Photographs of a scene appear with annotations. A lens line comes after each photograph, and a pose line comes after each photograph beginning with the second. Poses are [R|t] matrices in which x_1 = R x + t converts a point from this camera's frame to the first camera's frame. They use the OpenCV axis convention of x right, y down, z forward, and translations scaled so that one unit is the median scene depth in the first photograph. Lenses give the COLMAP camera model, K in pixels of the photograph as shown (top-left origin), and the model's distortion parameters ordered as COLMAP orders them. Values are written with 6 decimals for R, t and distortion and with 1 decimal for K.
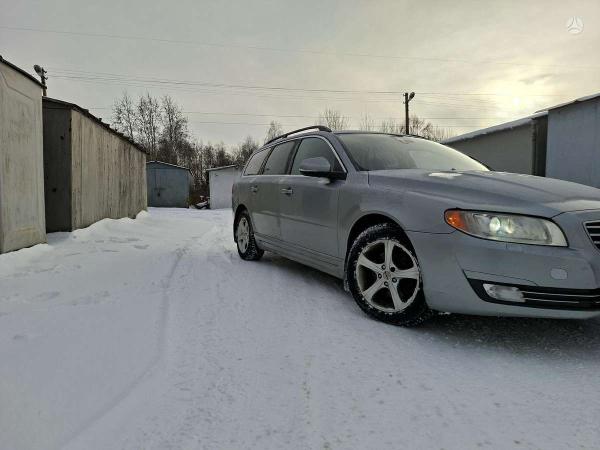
lens RADIAL K [[428.5, 0, 300.0], [0, 428.5, 225.0], [0, 0, 1]] dist [0.048267, -0.004429]
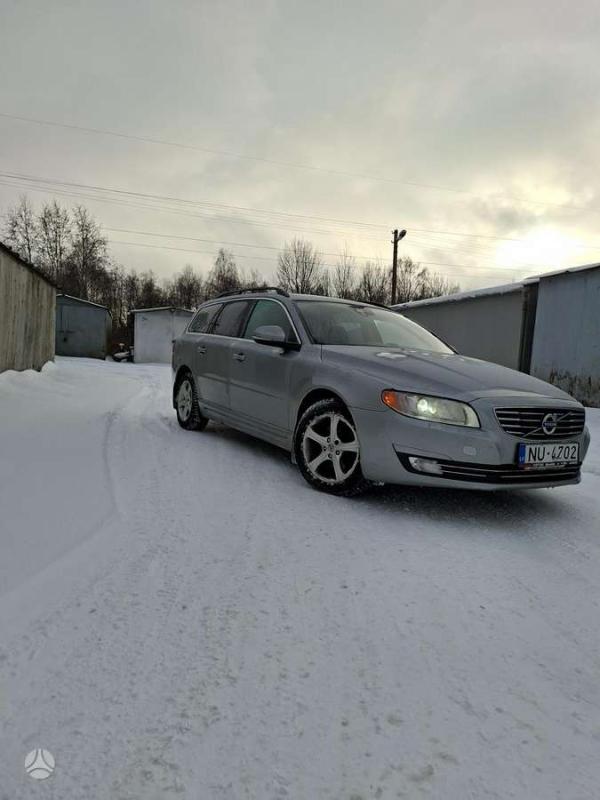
lens RADIAL K [[582.4, 0, 307.8], [0, 582.4, 404.0], [0, 0, 1]] dist [0.082450, -0.100124]
pose [[0.993806, 0.054045, 0.097099, 0.001159], [-0.056276, 0.998207, 0.020377, -0.009159], [-0.095824, -0.025715, 0.995066, -0.234986]]
